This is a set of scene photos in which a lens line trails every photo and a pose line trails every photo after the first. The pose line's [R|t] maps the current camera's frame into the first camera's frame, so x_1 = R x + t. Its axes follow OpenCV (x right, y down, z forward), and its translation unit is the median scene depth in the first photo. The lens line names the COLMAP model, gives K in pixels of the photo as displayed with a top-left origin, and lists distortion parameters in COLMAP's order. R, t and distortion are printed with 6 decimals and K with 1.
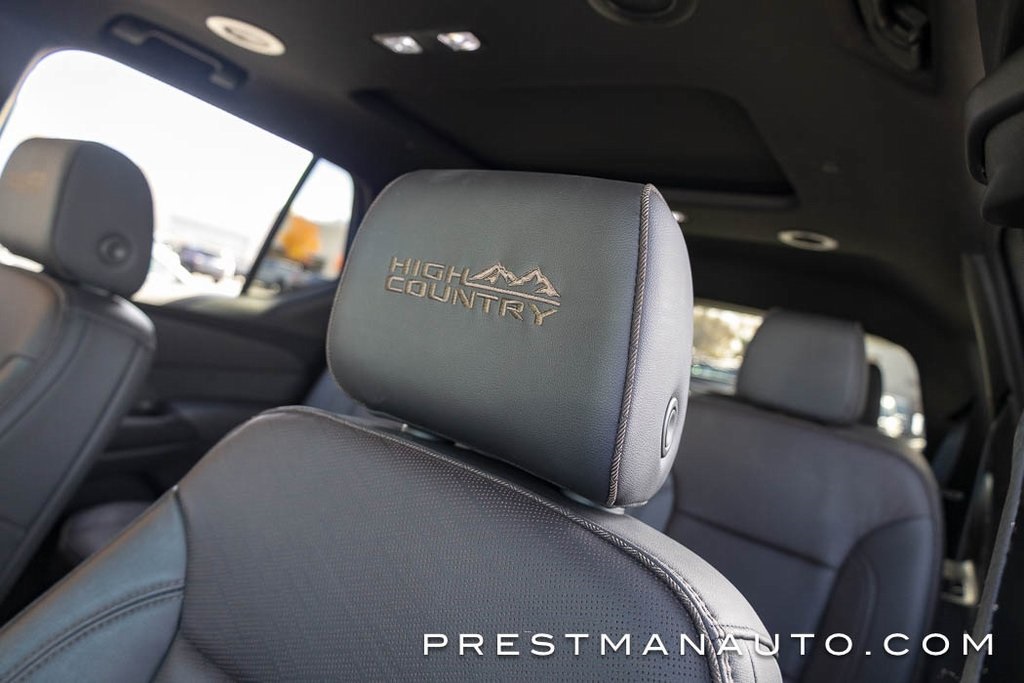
lens RADIAL K [[681.2, 0, 517.0], [0, 681.2, 340.8], [0, 0, 1]] dist [0.016776, -0.005489]
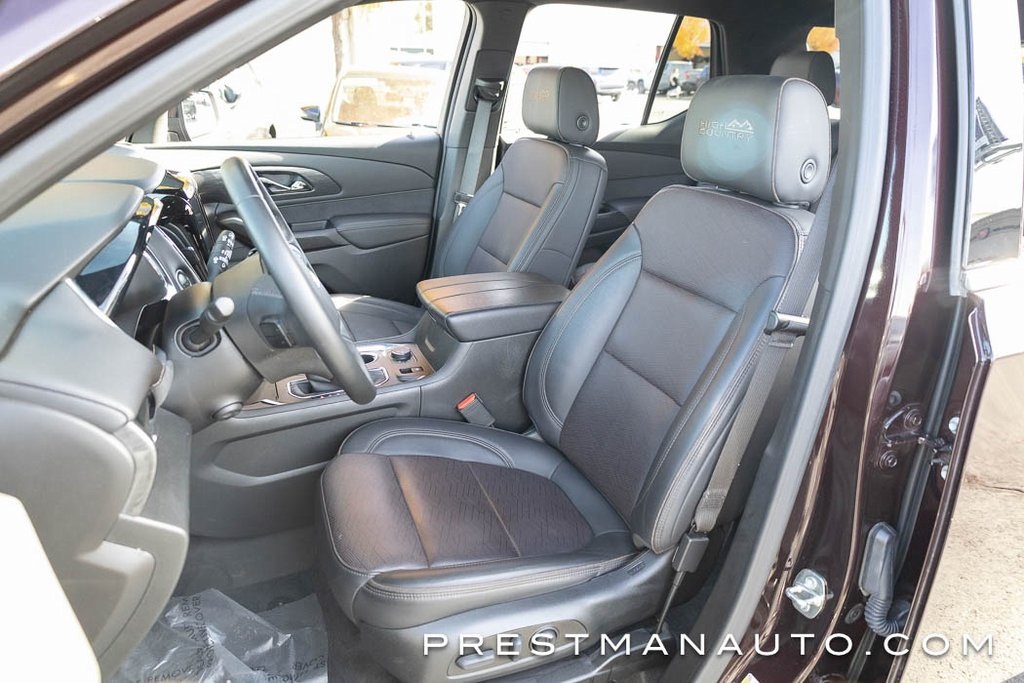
lens RADIAL K [[681.2, 0, 515.9], [0, 681.2, 343.8], [0, 0, 1]] dist [0.016776, -0.005489]
pose [[0.834043, -0.007932, -0.551643, 0.345783], [0.166785, 0.956736, 0.238410, -0.024722], [0.525885, -0.290850, 0.799282, -0.893148]]
